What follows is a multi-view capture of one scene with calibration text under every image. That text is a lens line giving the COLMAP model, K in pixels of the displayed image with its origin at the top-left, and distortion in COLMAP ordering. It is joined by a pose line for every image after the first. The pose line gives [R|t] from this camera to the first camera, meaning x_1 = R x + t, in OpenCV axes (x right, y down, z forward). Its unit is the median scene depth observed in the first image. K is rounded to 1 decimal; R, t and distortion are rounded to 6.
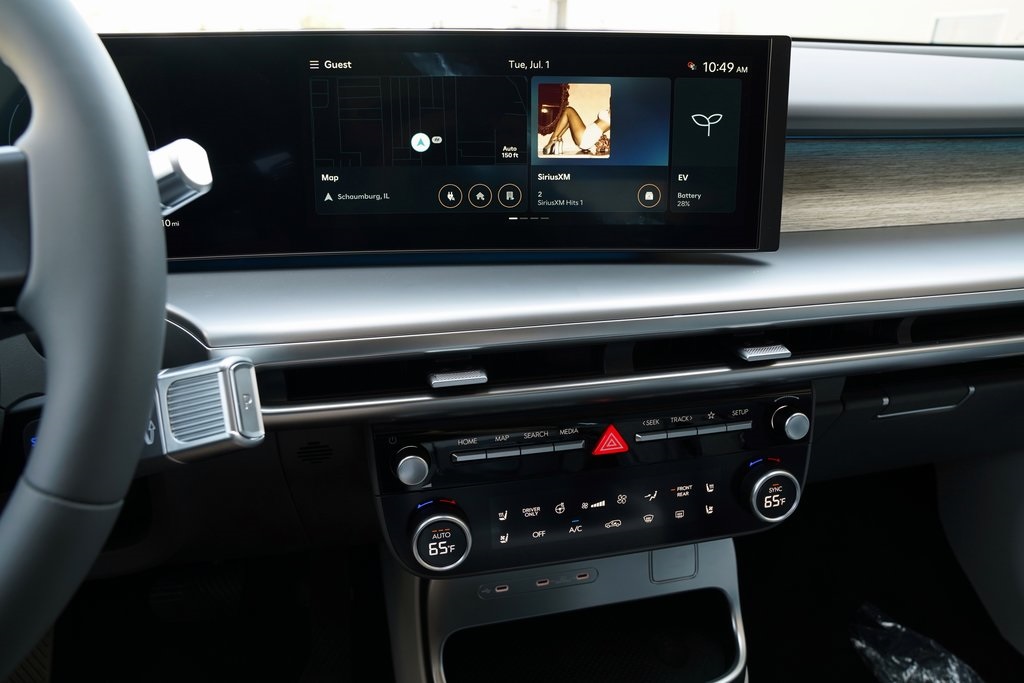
lens RADIAL K [[710.3, 0, 510.9], [0, 710.3, 336.3], [0, 0, 1]] dist [-0.130607, 0.093534]
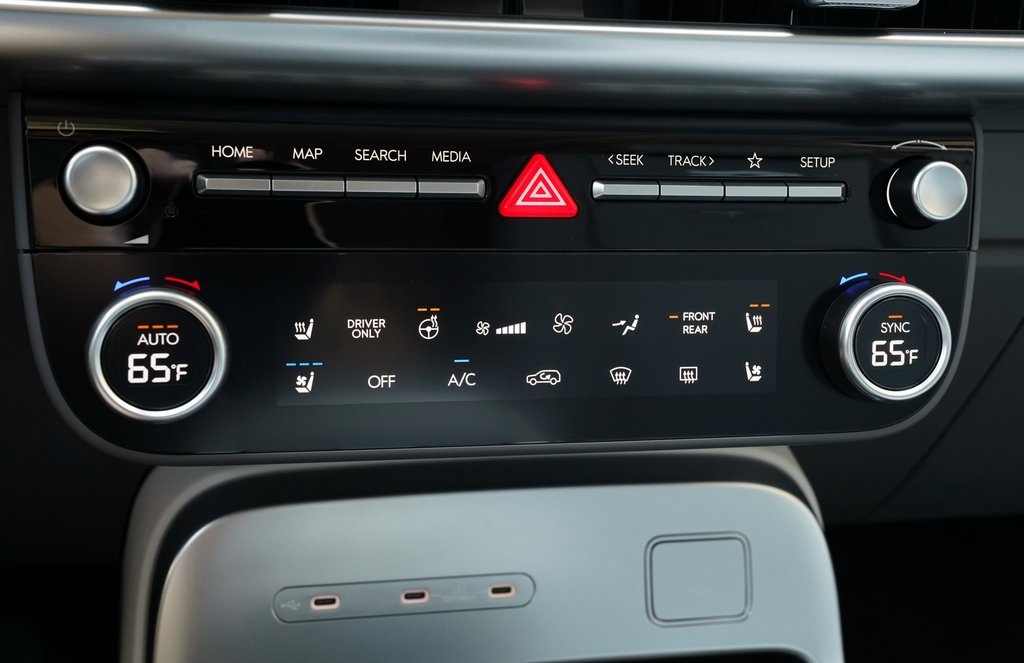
lens RADIAL K [[1307.0, 0, 512.0], [0, 1307.0, 331.5], [0, 0, 1]] dist [0.069003, 0.018520]
pose [[0.998979, 0.038585, 0.023505, 0.105627], [-0.035430, 0.991851, -0.122380, 0.354606], [-0.028035, 0.121423, 0.992205, 0.131893]]
